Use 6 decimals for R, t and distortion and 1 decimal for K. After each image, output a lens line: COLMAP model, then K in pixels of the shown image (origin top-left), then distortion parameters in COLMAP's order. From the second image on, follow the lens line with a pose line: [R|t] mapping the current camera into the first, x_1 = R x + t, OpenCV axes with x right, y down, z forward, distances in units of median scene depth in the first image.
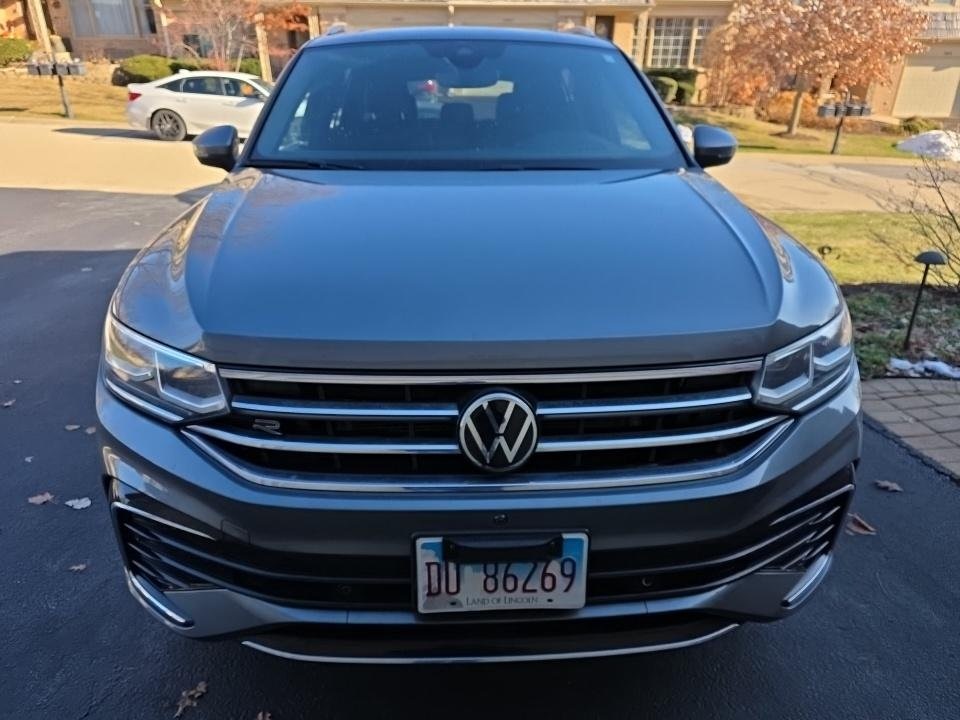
lens RADIAL K [[671.8, 0, 480.0], [0, 671.8, 360.0], [0, 0, 1]] dist [0.106288, -0.061227]
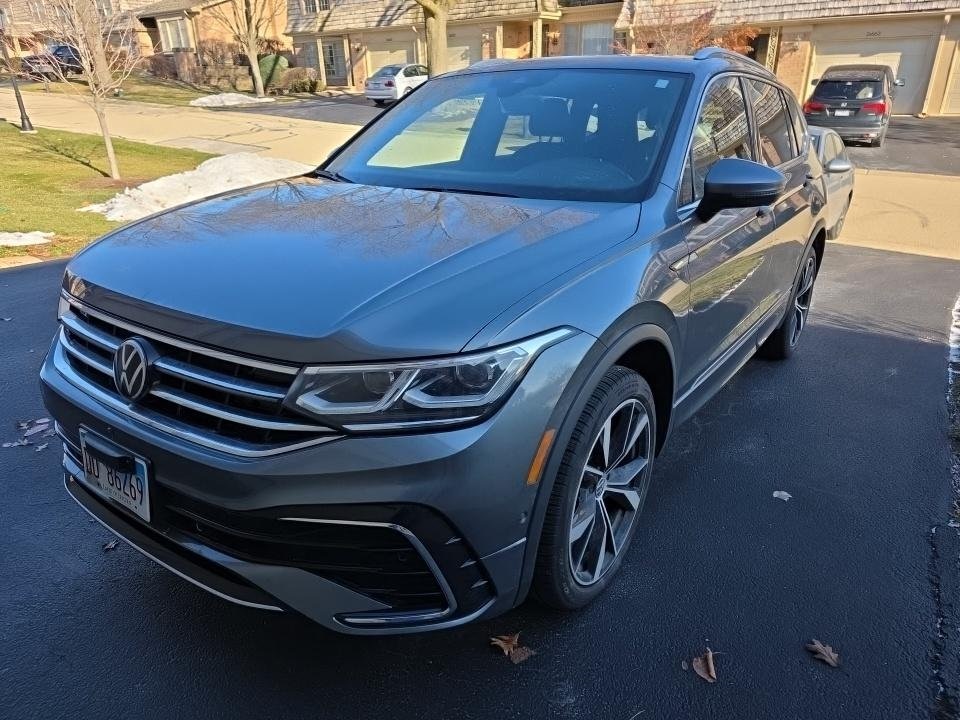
lens RADIAL K [[671.8, 0, 480.0], [0, 671.8, 360.0], [0, 0, 1]] dist [0.106288, -0.061227]
pose [[0.789121, 0.231116, -0.569098, 0.443946], [-0.246710, 0.967751, 0.050920, -0.049140], [0.562514, 0.100220, 0.820691, 0.095616]]
